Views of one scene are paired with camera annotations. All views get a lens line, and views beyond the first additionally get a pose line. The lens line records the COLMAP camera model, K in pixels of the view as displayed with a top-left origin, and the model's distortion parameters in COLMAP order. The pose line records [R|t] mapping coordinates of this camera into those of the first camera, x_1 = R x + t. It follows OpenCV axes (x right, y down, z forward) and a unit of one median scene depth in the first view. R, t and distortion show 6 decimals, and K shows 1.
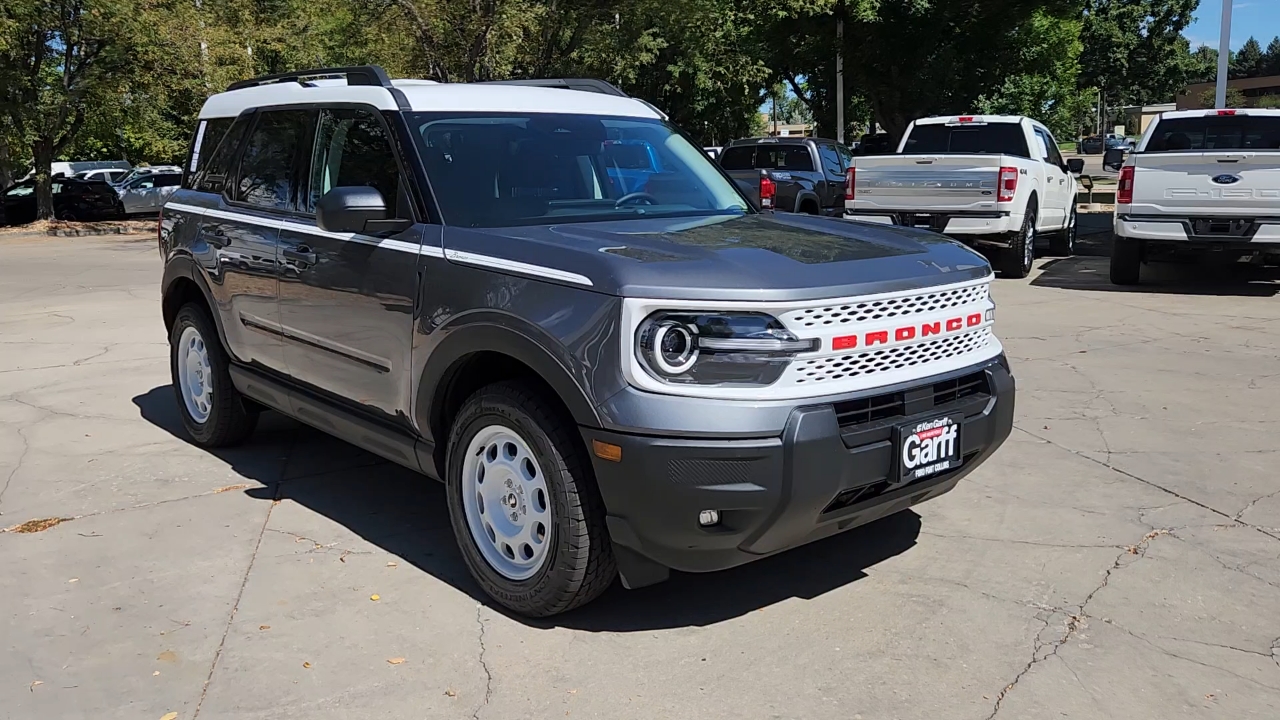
lens RADIAL K [[1101.6, 0, 640.0], [0, 1101.6, 360.0], [0, 0, 1]] dist [0.022547, -0.001679]
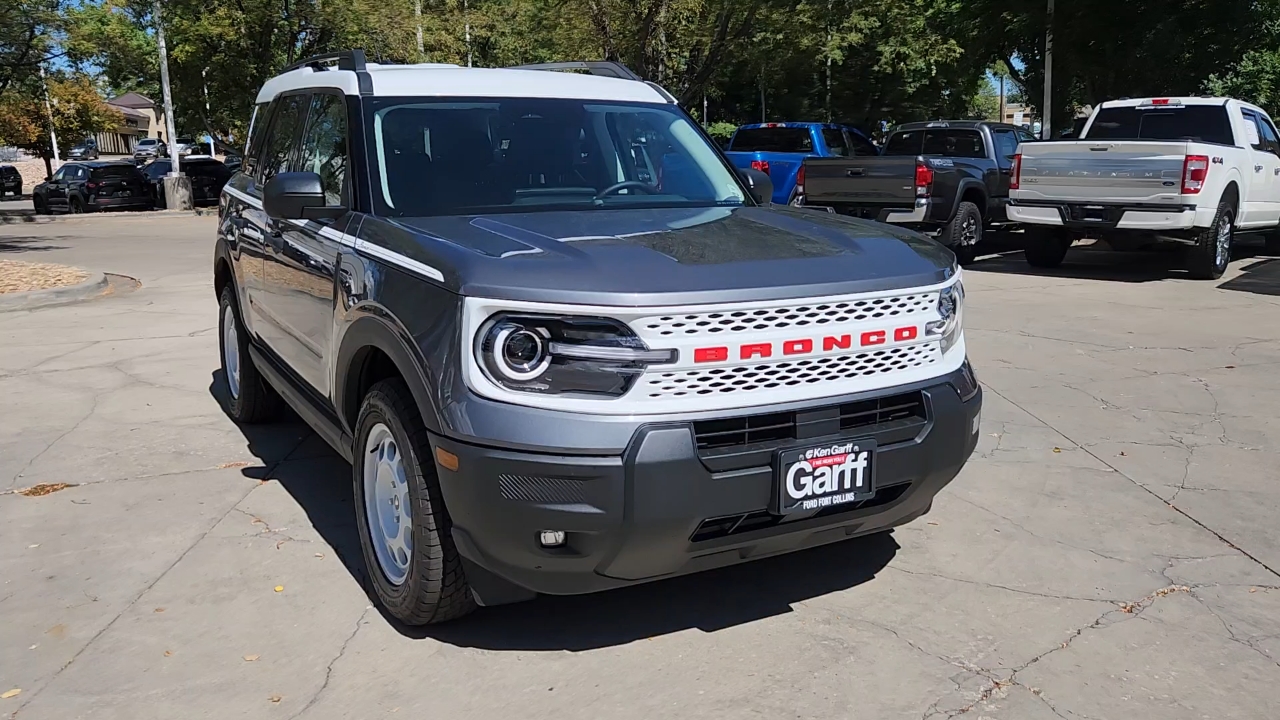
lens RADIAL K [[1104.7, 0, 640.0], [0, 1104.7, 360.0], [0, 0, 1]] dist [0.011375, 0.015638]
pose [[0.978680, 0.045466, -0.200298, 0.263906], [-0.042581, 0.998918, 0.018688, -0.022058], [0.200931, -0.009760, 0.979557, 0.093108]]
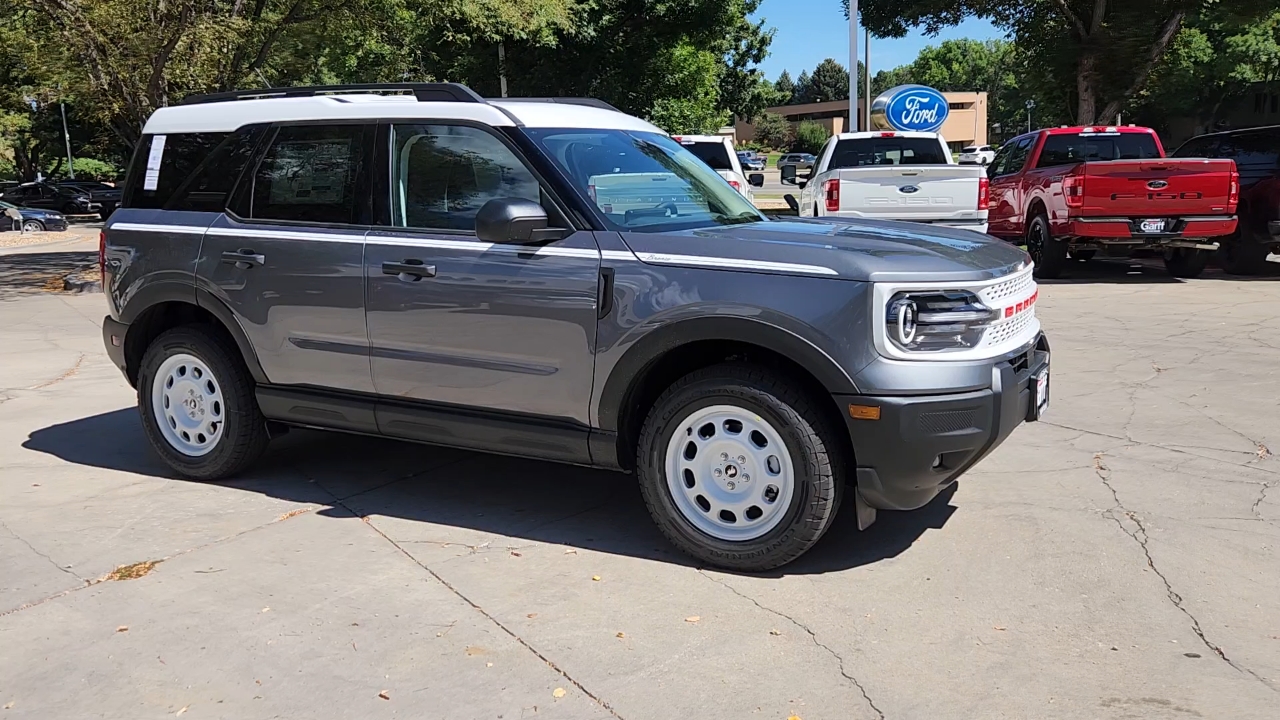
lens RADIAL K [[1098.5, 0, 640.0], [0, 1098.5, 360.0], [0, 0, 1]] dist [0.019367, -0.009518]
pose [[0.930172, -0.068898, 0.360601, -0.567904], [0.074756, 0.997199, -0.002302, 0.009013], [-0.359432, 0.029098, 0.932717, -0.018444]]
